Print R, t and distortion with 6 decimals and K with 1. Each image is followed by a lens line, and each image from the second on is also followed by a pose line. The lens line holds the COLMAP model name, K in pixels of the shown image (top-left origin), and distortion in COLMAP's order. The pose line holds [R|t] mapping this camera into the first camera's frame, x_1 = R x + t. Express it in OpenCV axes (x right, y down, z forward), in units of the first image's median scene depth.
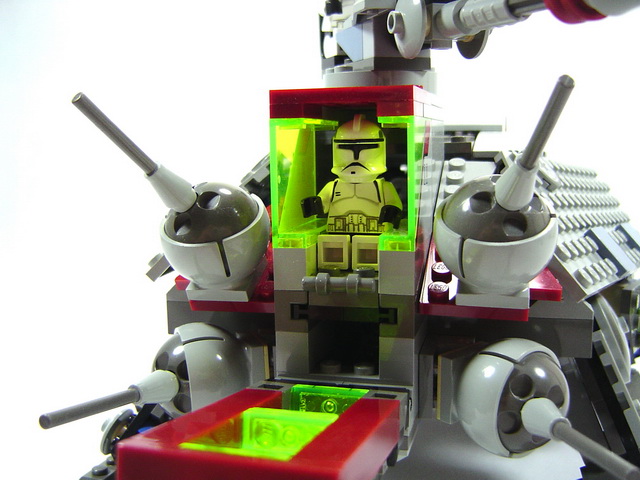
lens RADIAL K [[737.4, 0, 320.0], [0, 737.4, 240.0], [0, 0, 1]] dist [-0.086117, -0.039946]
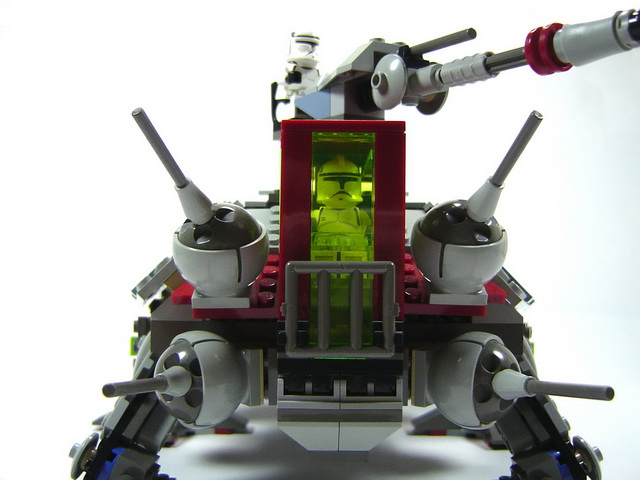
lens RADIAL K [[737.4, 0, 320.0], [0, 737.4, 240.0], [0, 0, 1]] dist [-0.086117, -0.039946]
pose [[0.963476, 0.031934, 0.265883, -0.309884], [0.013194, 0.985998, -0.166235, 0.177306], [-0.267469, 0.163672, 0.949564, -0.133214]]
